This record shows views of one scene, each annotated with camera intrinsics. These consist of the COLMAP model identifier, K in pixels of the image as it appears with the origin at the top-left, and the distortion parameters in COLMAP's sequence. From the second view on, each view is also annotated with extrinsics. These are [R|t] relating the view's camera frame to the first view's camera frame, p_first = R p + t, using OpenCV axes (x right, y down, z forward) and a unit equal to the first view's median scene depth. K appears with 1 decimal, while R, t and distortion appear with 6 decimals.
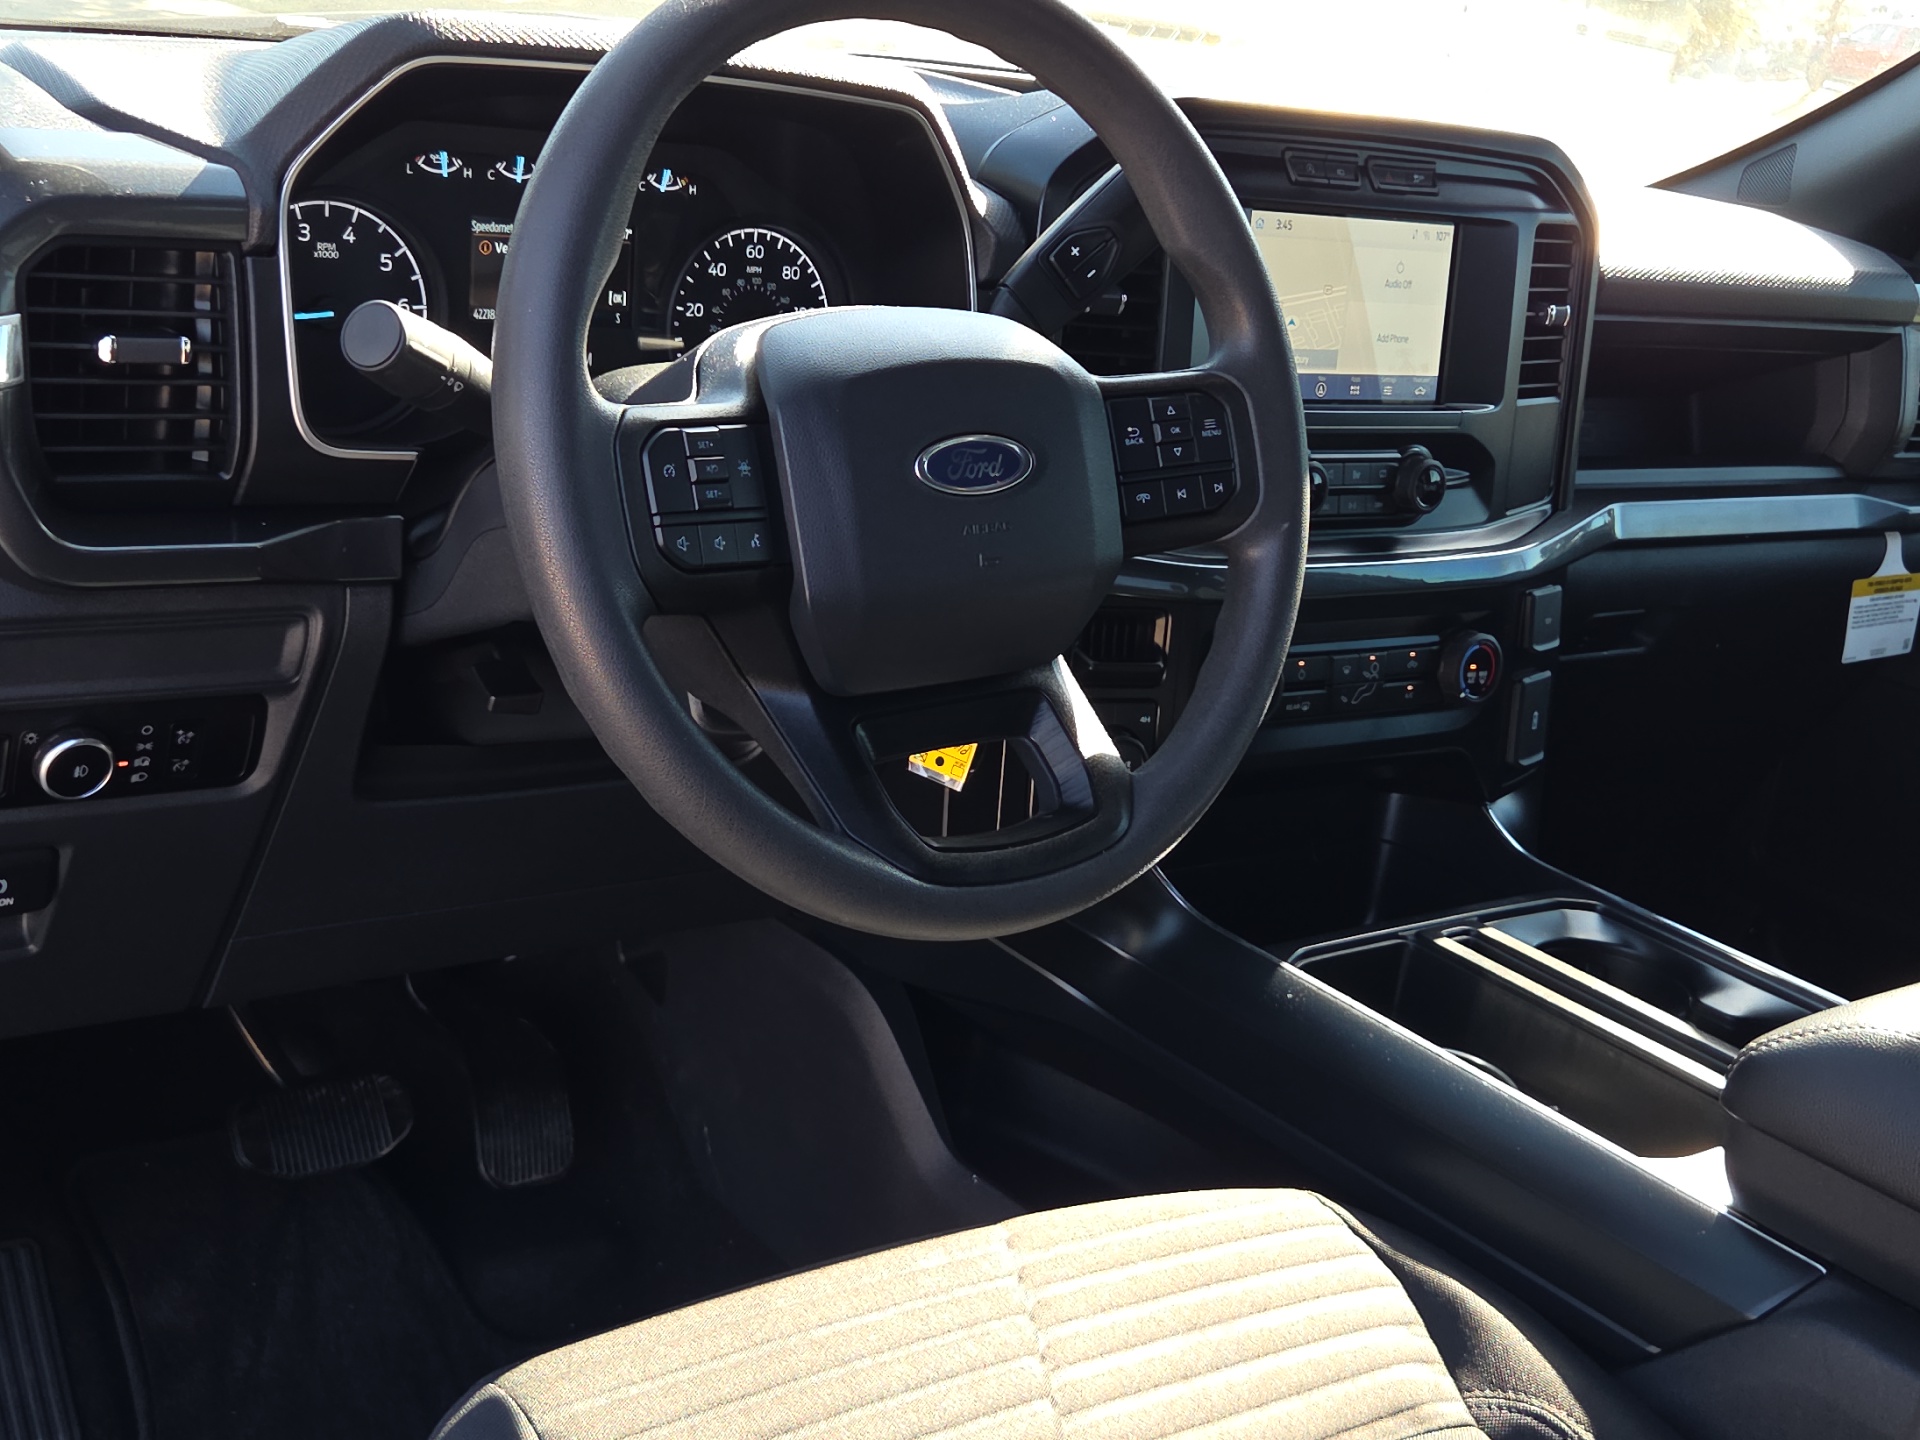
lens RADIAL K [[2409.8, 0, 975.5], [0, 2409.8, 702.8], [0, 0, 1]] dist [0.074229, 0.000000]
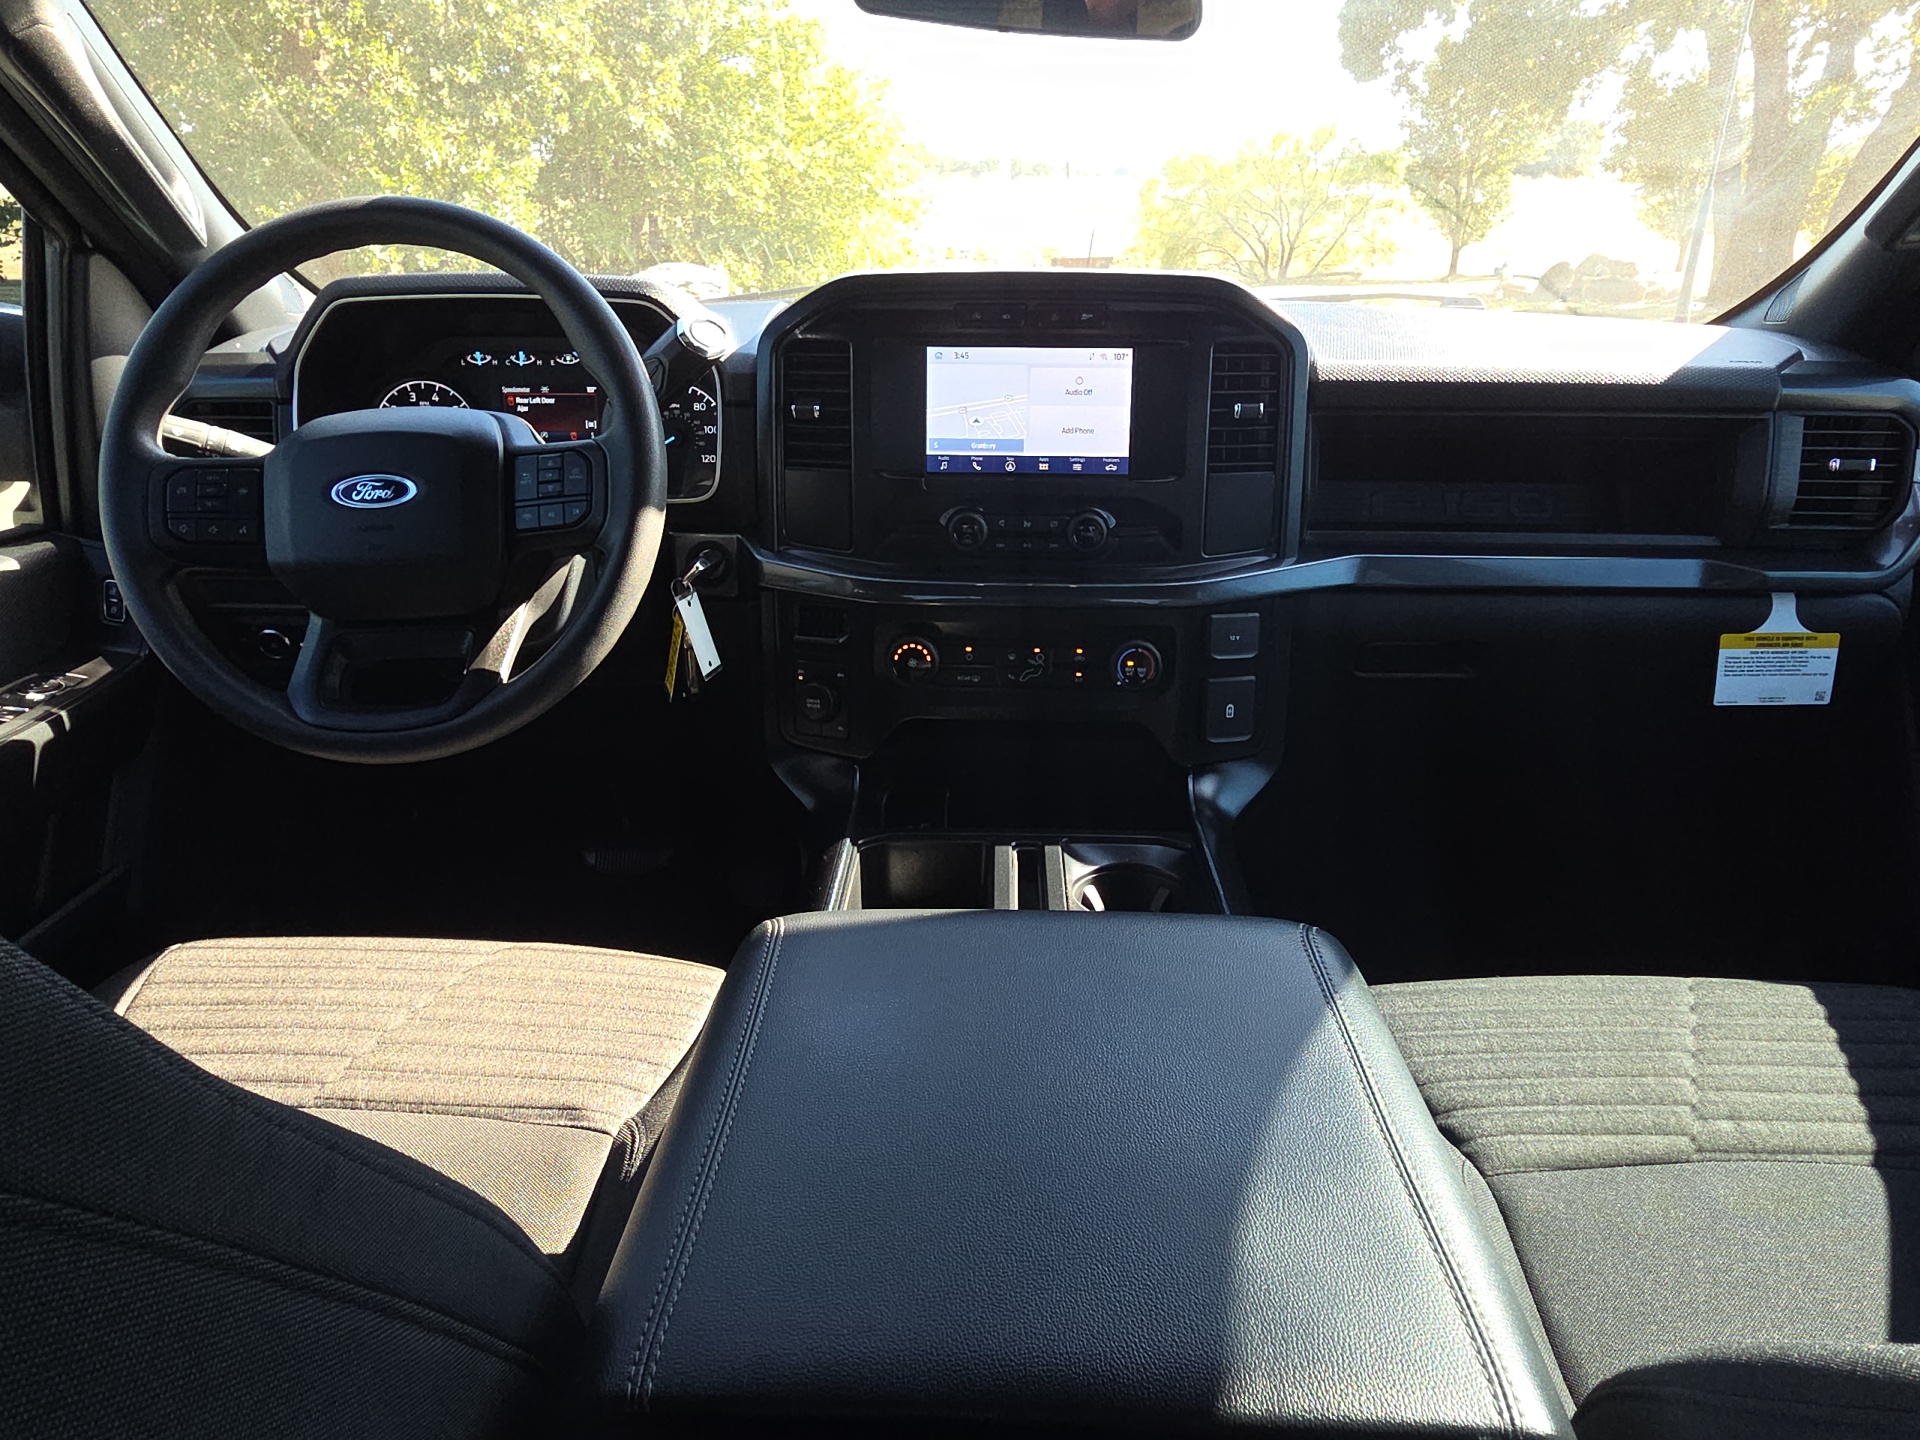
lens RADIAL K [[1230.3, 0, 970.9], [0, 1230.3, 703.4], [0, 0, 1]] dist [0.012333, -0.007802]
pose [[0.751862, 0.089014, -0.653284, 0.751402], [-0.085766, 0.995630, 0.036953, -0.012958], [0.653718, 0.028246, 0.756211, 0.498937]]
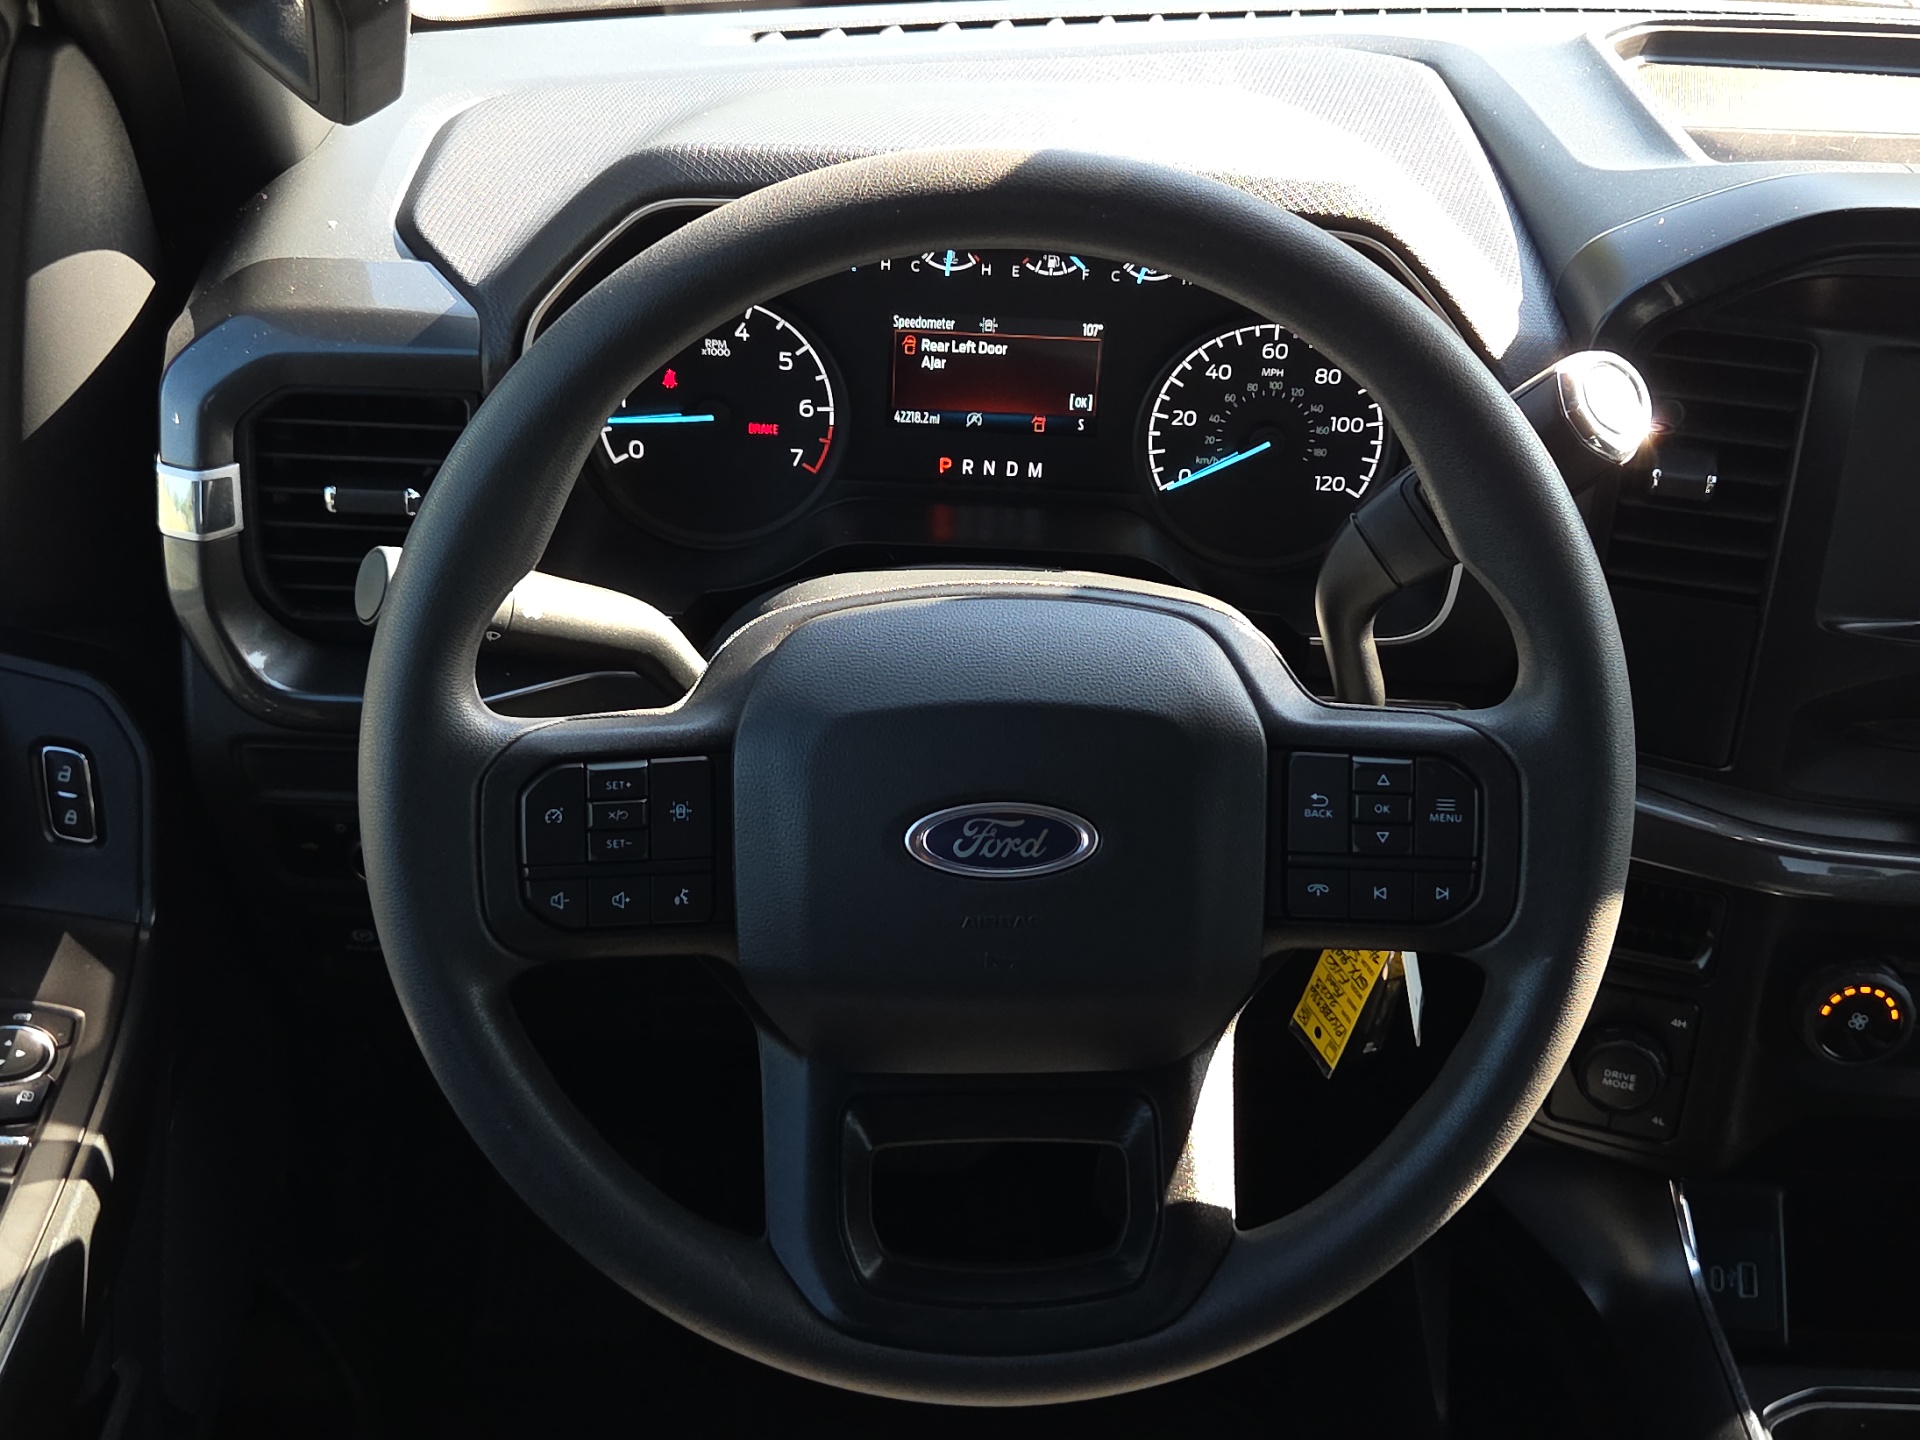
lens RADIAL K [[2409.8, 0, 957.3], [0, 2409.8, 700.3], [0, 0, 1]] dist [0.074229, 0.000000]
pose [[0.779249, 0.224348, -0.585182, 0.355096], [-0.125228, 0.970640, 0.205367, -0.245666], [0.614075, -0.086751, 0.784465, 0.312167]]
